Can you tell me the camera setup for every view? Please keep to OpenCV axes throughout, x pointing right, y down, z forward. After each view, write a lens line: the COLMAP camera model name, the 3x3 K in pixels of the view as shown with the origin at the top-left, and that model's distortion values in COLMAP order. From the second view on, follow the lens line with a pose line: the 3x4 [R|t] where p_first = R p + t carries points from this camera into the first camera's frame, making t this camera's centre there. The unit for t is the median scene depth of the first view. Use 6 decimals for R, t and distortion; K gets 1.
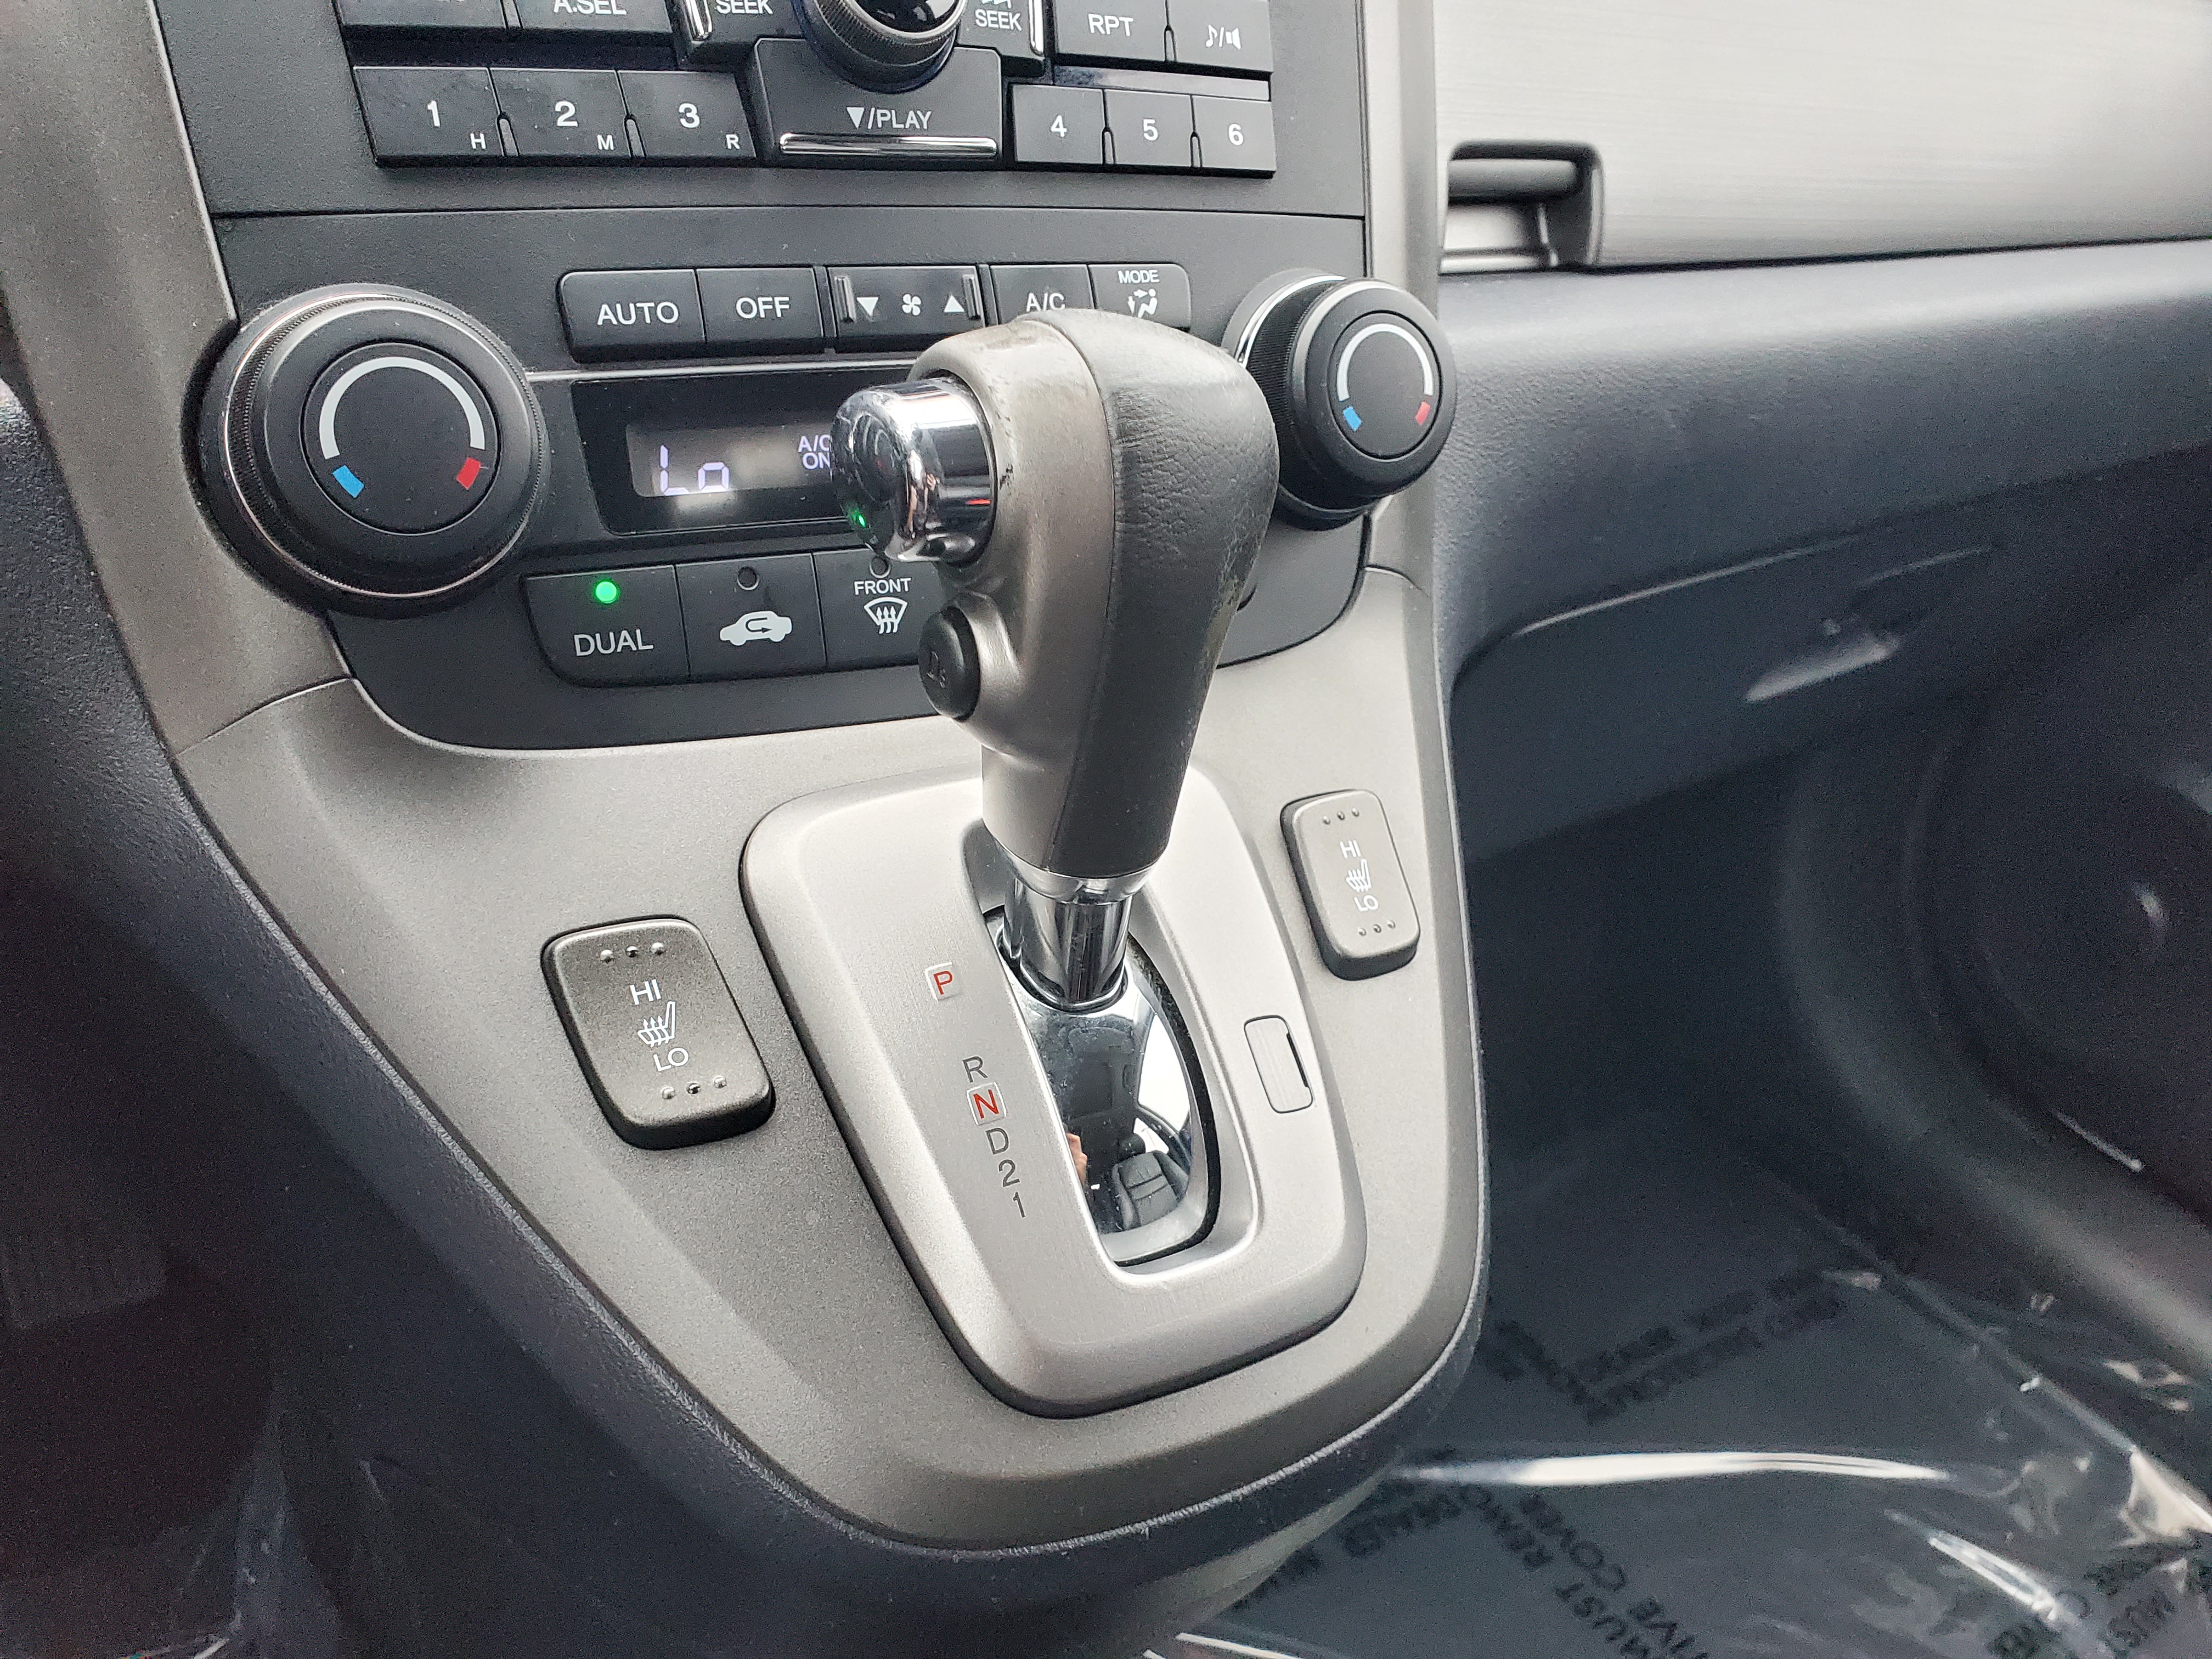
lens RADIAL K [[1746.2, 0, 1092.3], [0, 1746.2, 867.2], [0, 0, 1]] dist [0.013599, -0.022709]
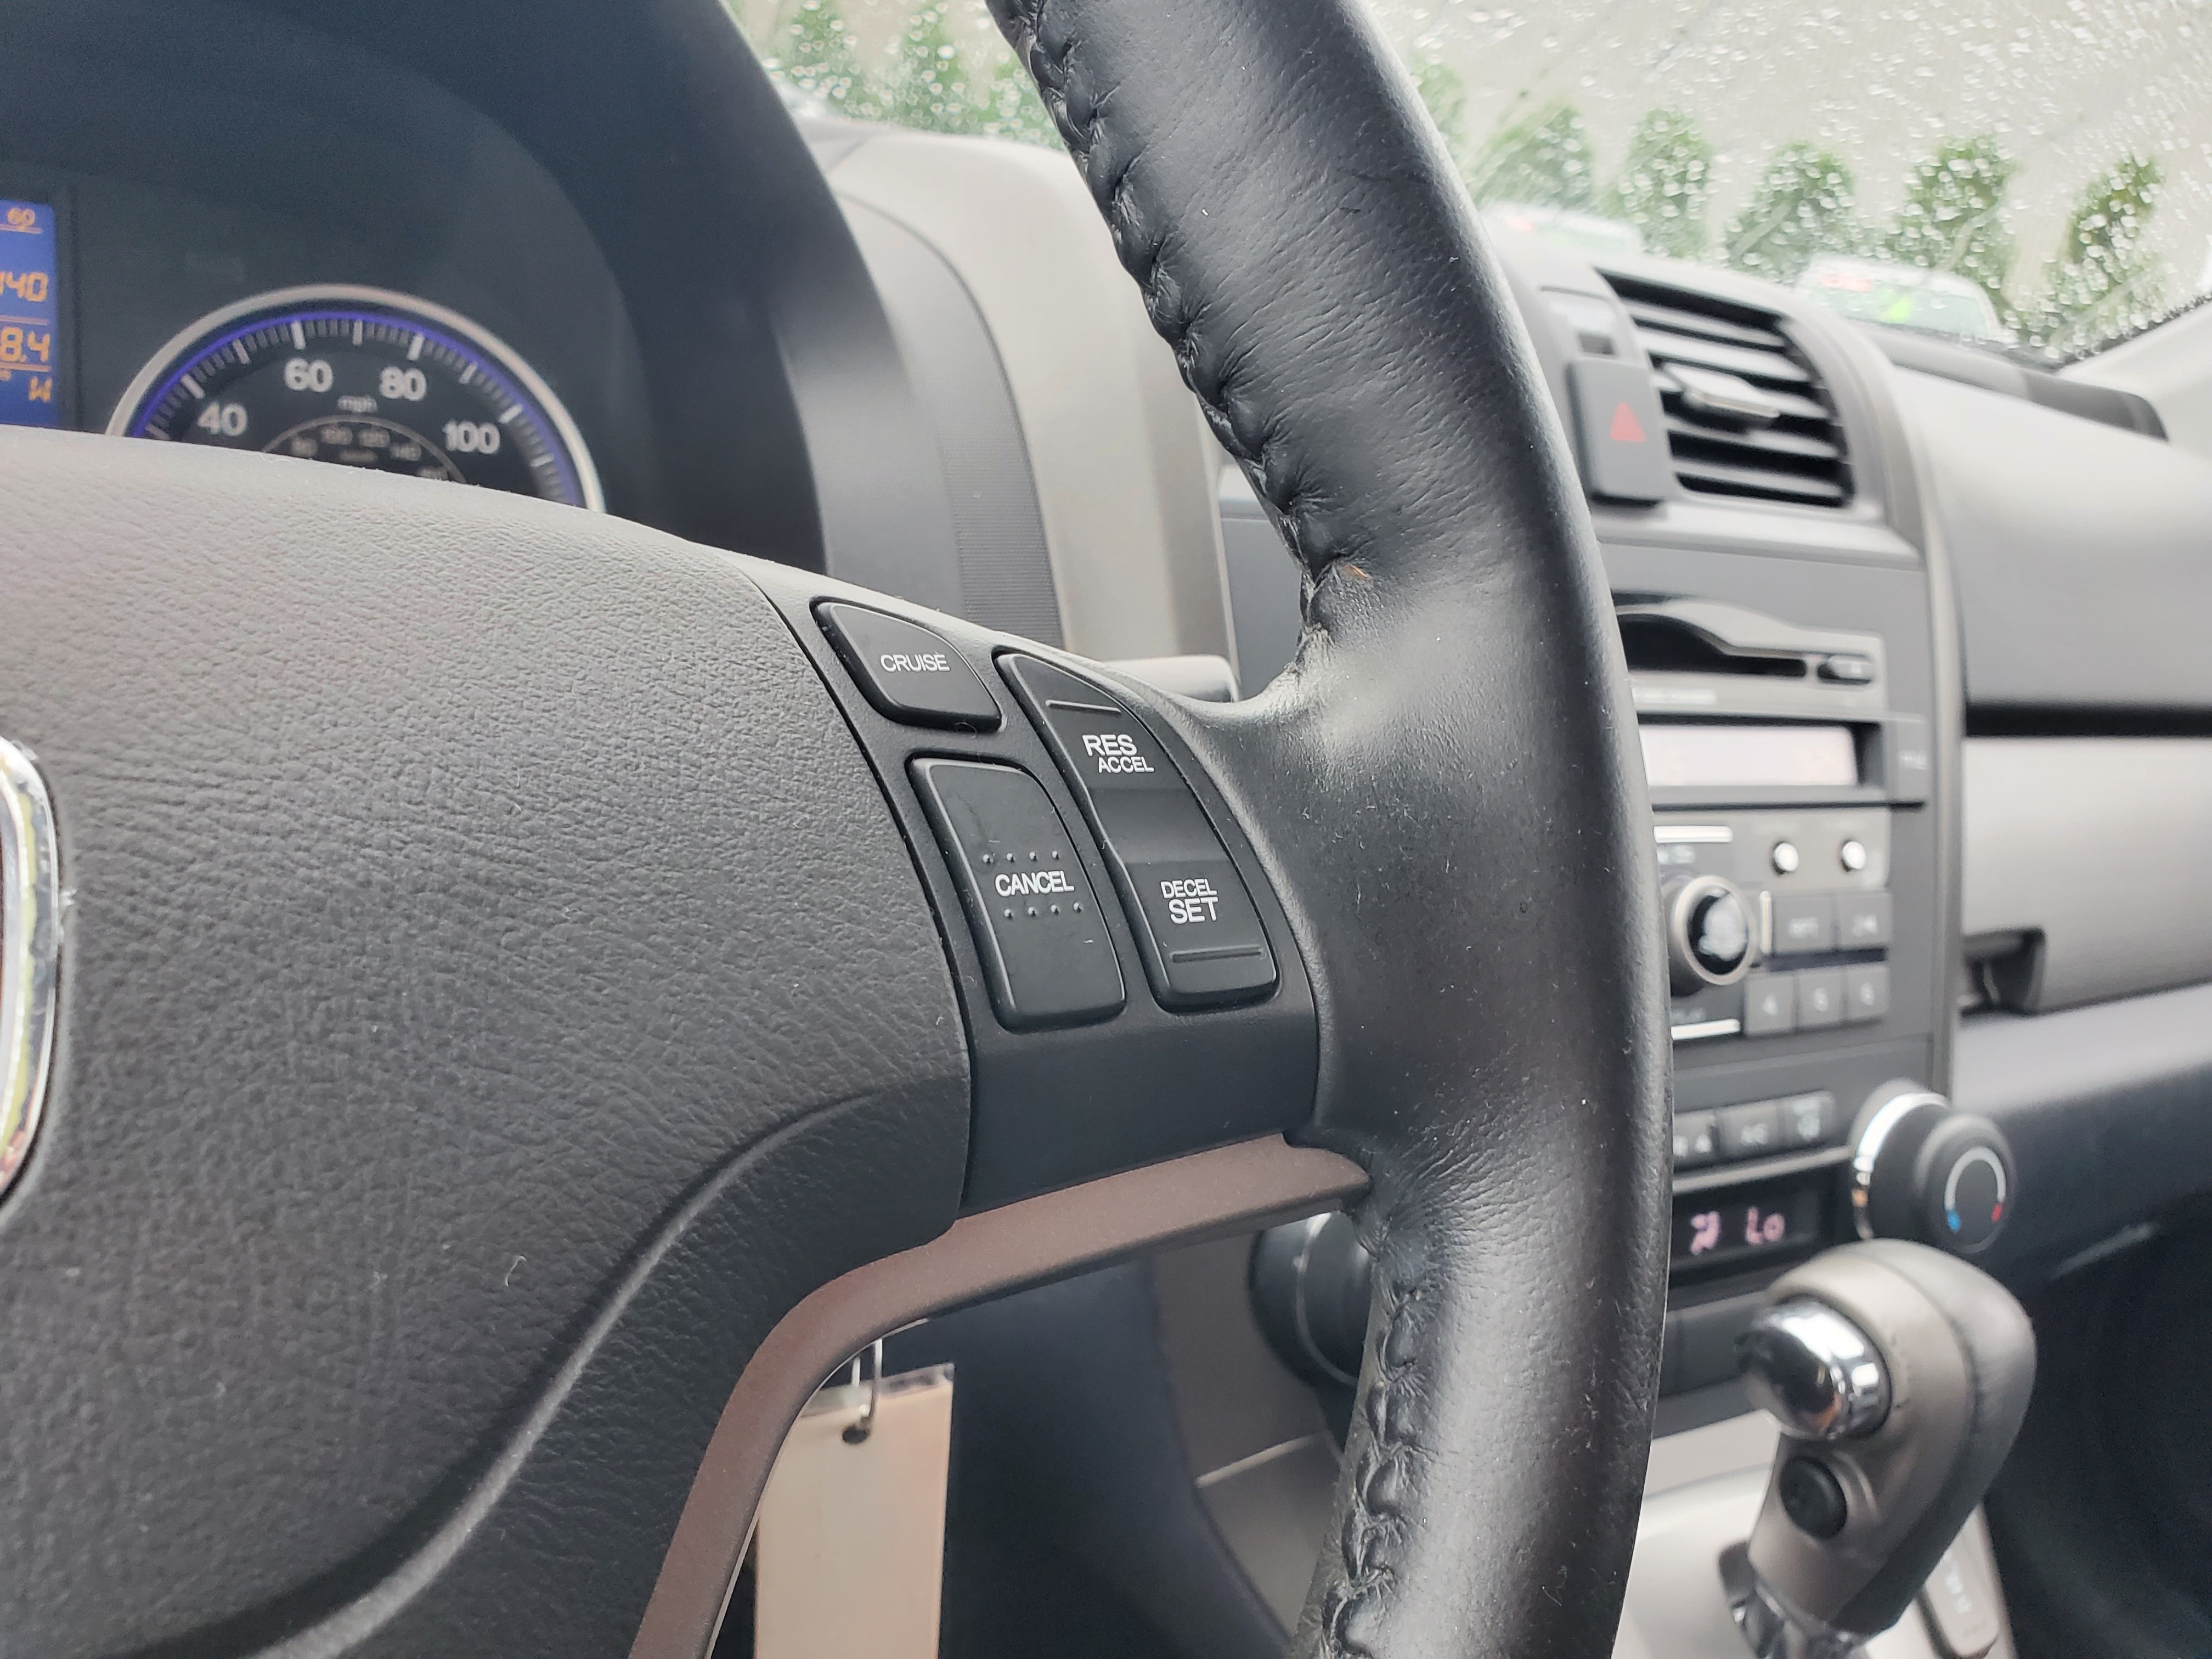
lens RADIAL K [[1746.2, 0, 1041.4], [0, 1746.2, 885.0], [0, 0, 1]] dist [0.013599, -0.022709]
pose [[0.995739, 0.091278, -0.013153, -0.636400], [-0.092175, 0.989580, -0.110616, -0.343532], [0.002919, 0.111357, 0.993776, -0.417025]]
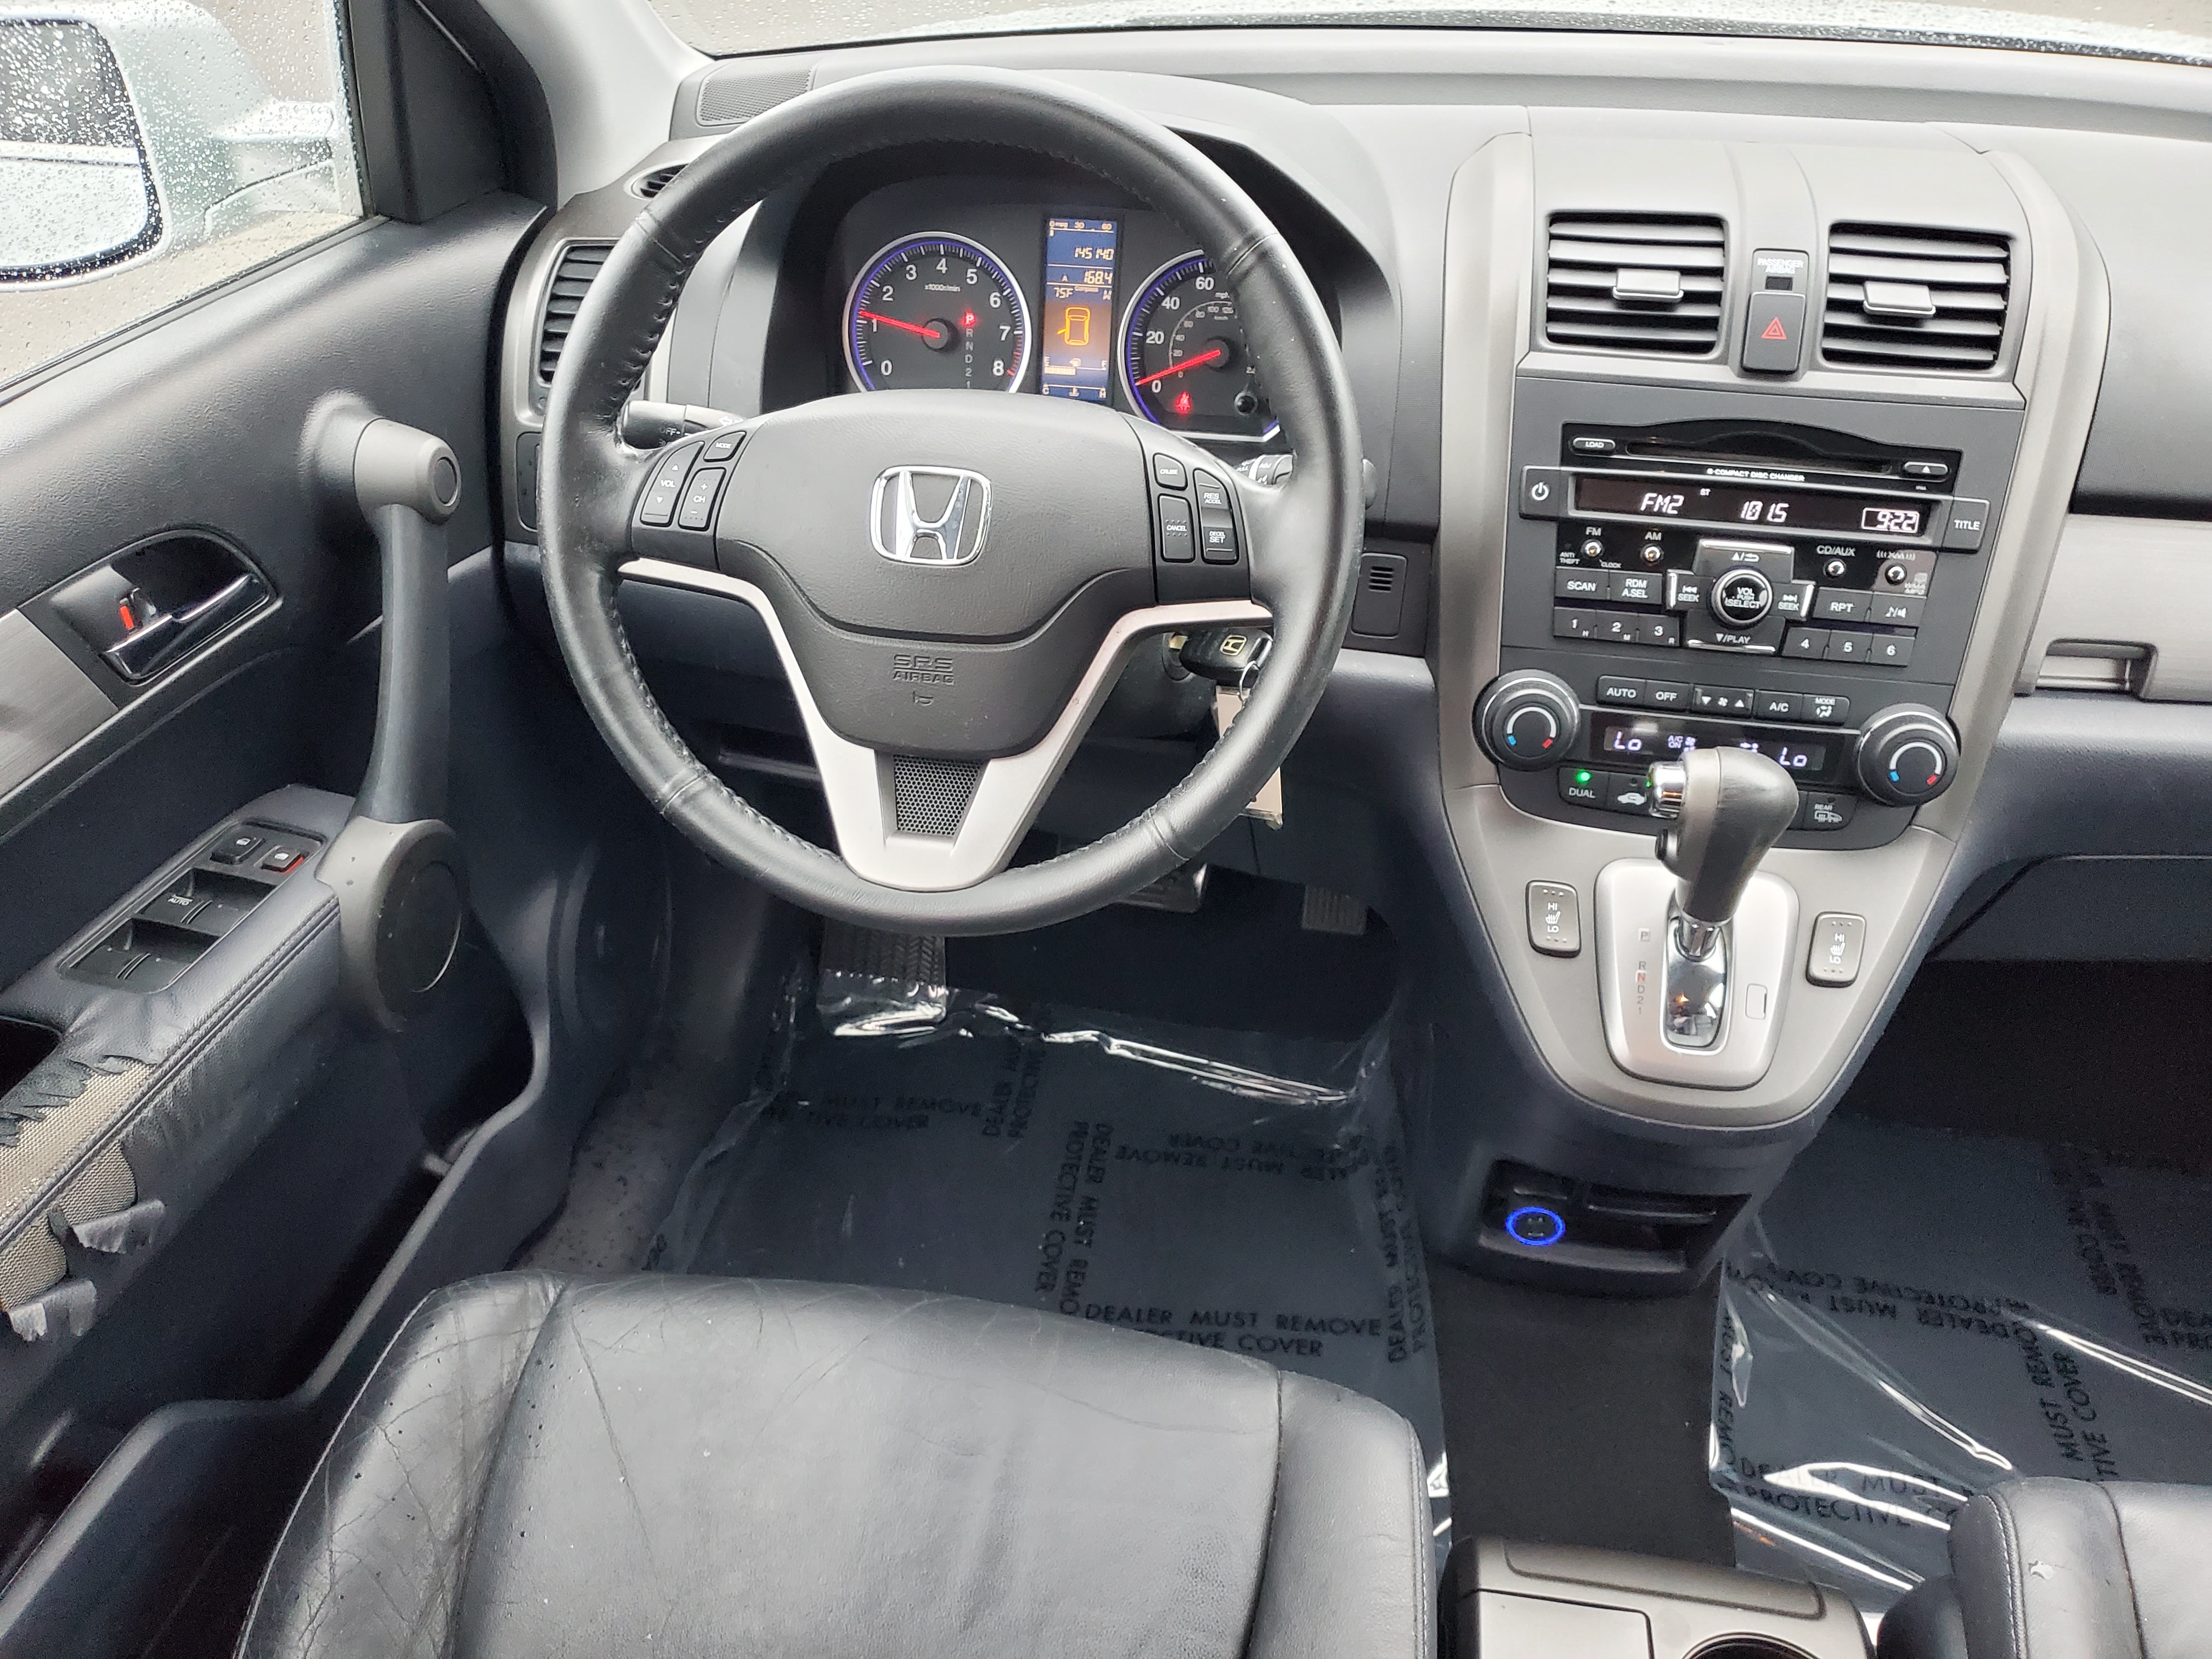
lens RADIAL K [[1746.2, 0, 1102.7], [0, 1746.2, 864.7], [0, 0, 1]] dist [0.013599, -0.022709]
pose [[0.767261, 0.318826, -0.556472, 0.817306], [-0.241485, 0.947439, 0.209869, -0.446113], [0.594134, -0.026645, 0.803924, -1.941116]]
